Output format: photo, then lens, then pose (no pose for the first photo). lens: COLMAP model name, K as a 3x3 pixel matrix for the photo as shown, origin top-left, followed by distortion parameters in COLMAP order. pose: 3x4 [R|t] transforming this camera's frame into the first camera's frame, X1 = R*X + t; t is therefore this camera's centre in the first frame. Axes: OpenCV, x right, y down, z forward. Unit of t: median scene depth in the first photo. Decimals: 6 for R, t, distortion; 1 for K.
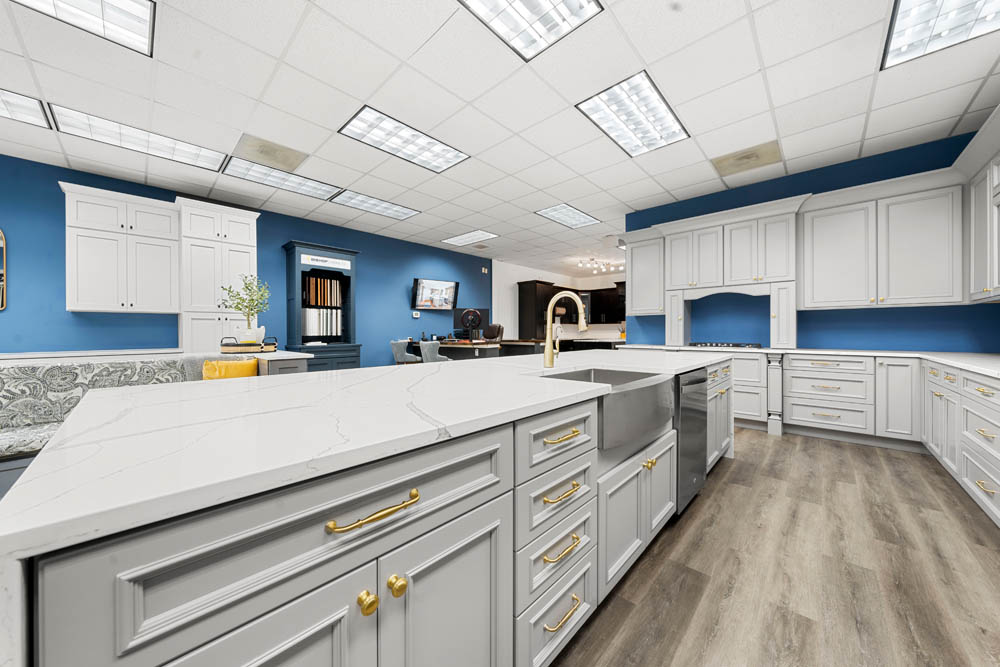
lens RADIAL K [[344.0, 0, 500.0], [0, 344.0, 333.5], [0, 0, 1]] dist [0.000446, 0.000034]
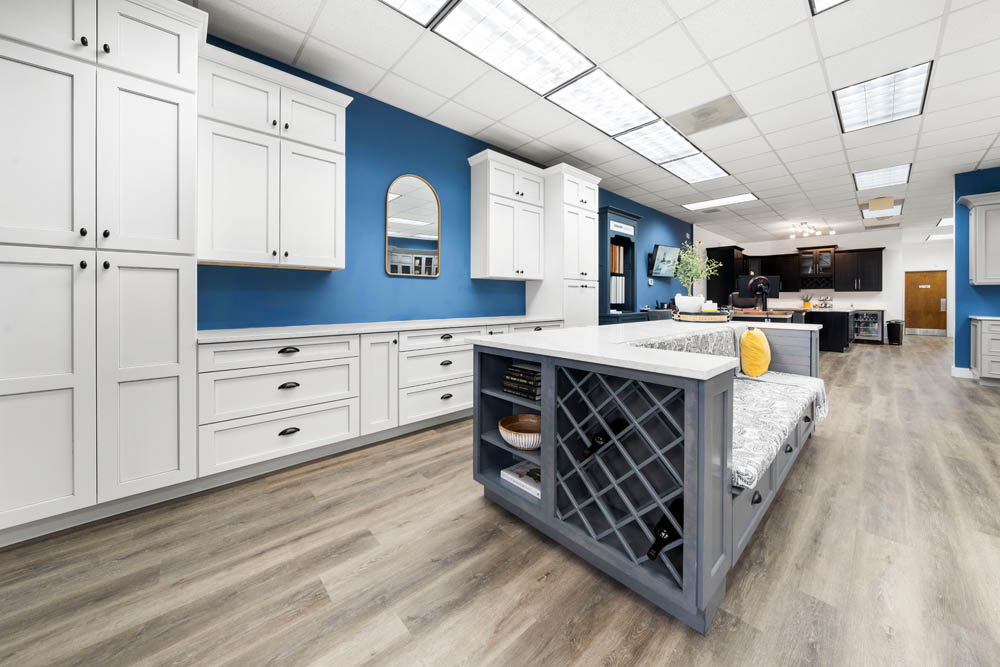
lens RADIAL K [[348.0, 0, 497.2], [0, 348.0, 304.1], [0, 0, 1]] dist [-0.027052, 0.000019]
pose [[0.996165, 0.000471, -0.087492, -0.764662], [0.000065, 0.999981, 0.006118, 0.001687], [0.087493, -0.006100, 0.996146, -0.008330]]
